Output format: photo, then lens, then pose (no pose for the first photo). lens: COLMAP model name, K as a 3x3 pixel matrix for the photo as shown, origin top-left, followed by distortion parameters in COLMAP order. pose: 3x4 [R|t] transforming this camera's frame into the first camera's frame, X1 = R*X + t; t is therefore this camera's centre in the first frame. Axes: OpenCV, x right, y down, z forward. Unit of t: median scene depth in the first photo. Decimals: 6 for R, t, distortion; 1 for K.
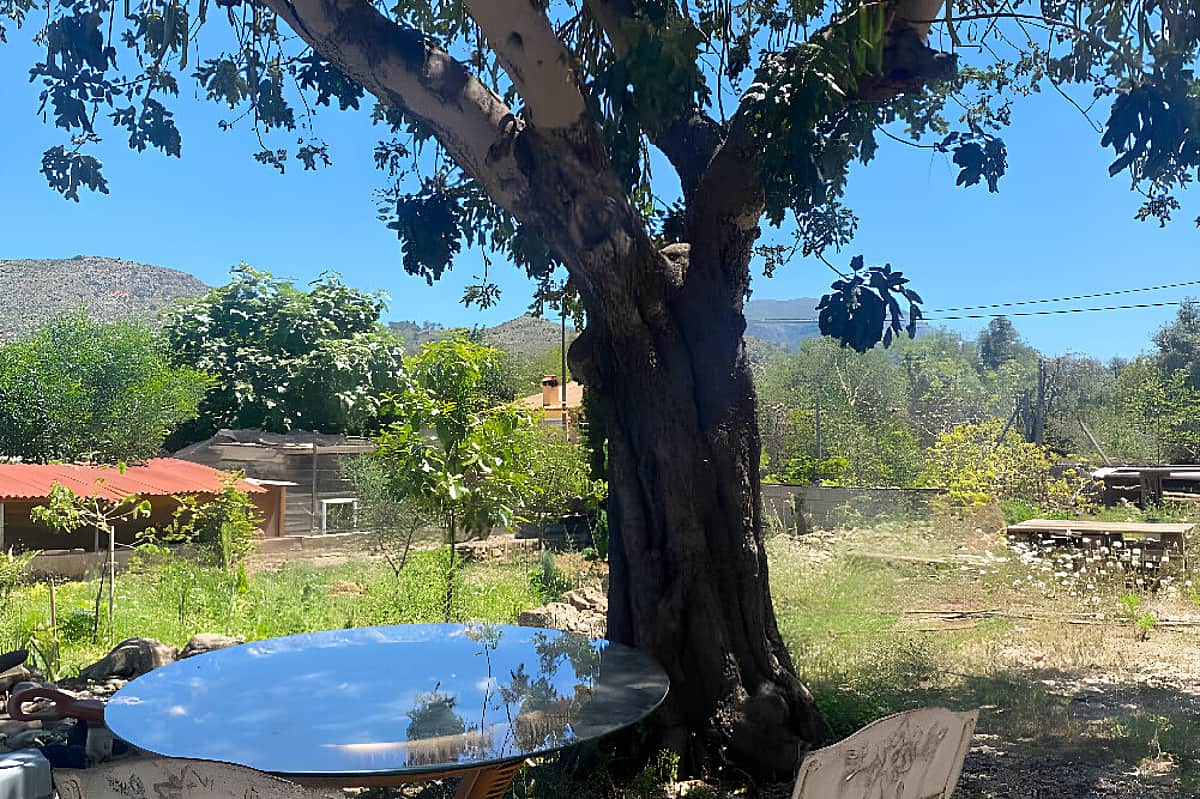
lens RADIAL K [[1361.4, 0, 600.0], [0, 1361.4, 399.5], [0, 0, 1]] dist [0.011835, 0.004063]
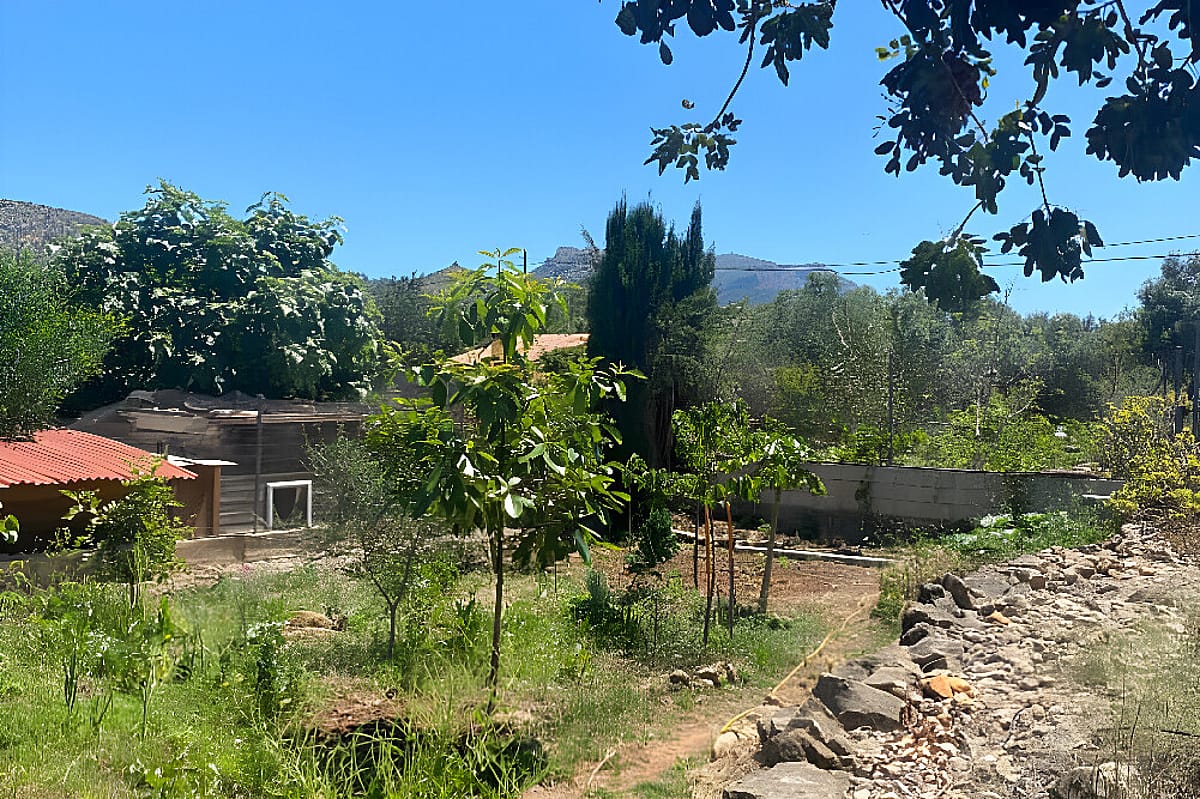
lens RADIAL K [[1361.4, 0, 600.0], [0, 1361.4, 399.5], [0, 0, 1]] dist [0.011835, 0.004063]
pose [[0.998326, 0.005937, 0.057527, -0.054528], [-0.007892, 0.999397, 0.033820, -0.001490], [-0.057291, -0.034218, 0.997771, 0.198631]]
